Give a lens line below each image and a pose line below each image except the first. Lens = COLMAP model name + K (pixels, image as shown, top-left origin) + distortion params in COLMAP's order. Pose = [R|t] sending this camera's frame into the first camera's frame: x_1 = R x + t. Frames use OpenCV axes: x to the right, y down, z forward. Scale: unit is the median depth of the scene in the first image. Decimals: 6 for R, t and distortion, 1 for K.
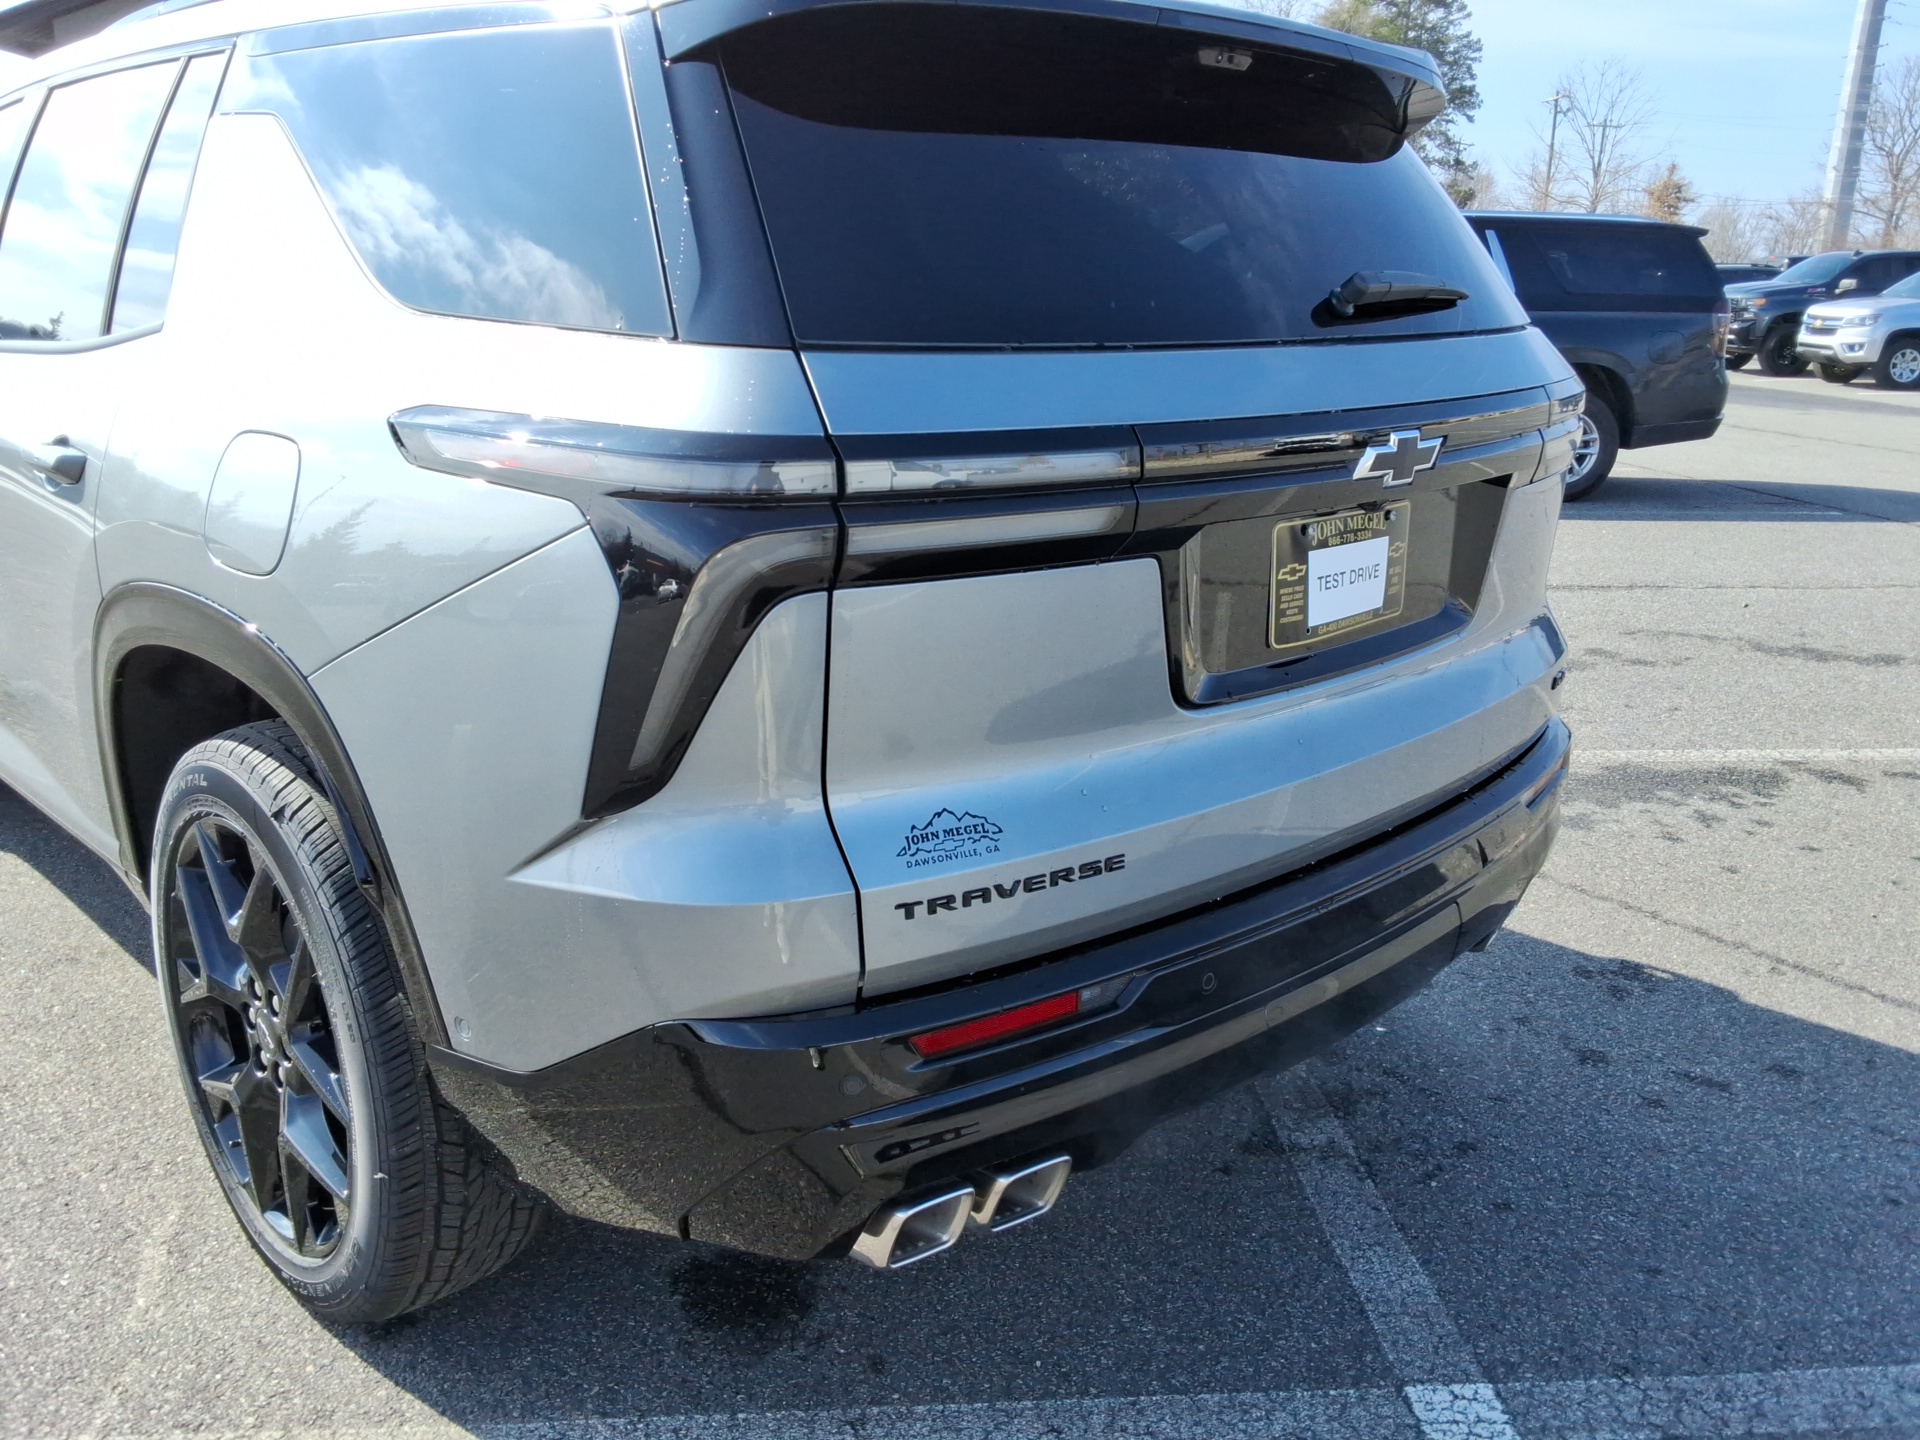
lens RADIAL K [[1558.2, 0, 975.8], [0, 1558.2, 684.8], [0, 0, 1]] dist [0.089829, -0.132020]
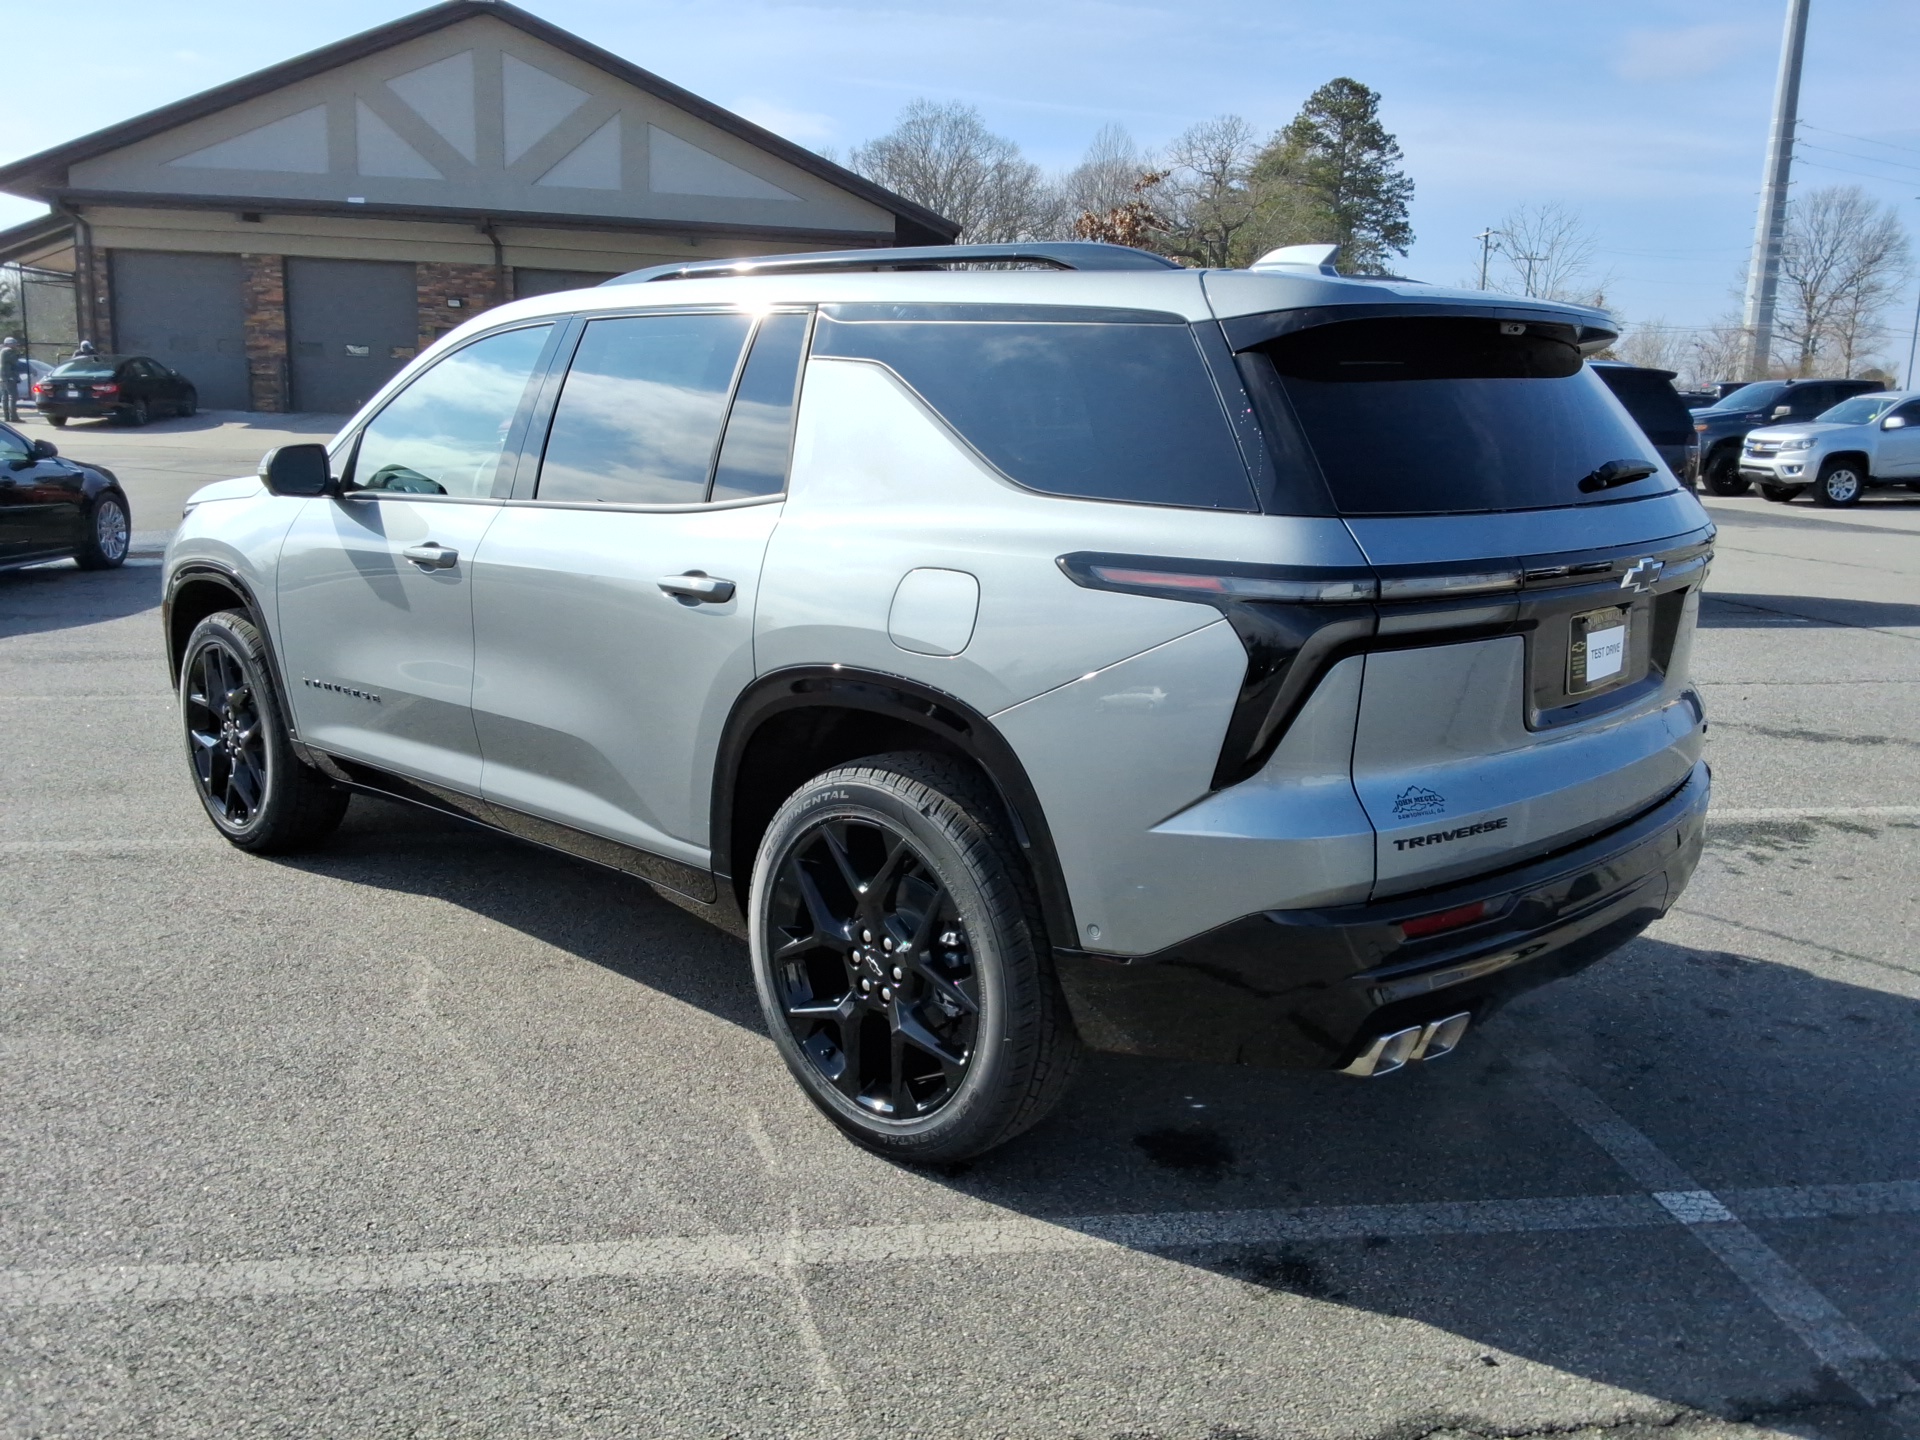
lens RADIAL K [[1558.2, 0, 977.8], [0, 1558.2, 677.0], [0, 0, 1]] dist [0.089829, -0.132020]
pose [[0.999409, -0.010270, 0.032791, -0.388445], [0.012842, 0.996777, -0.079188, 0.064936], [-0.031872, 0.079563, 0.996320, -0.480934]]
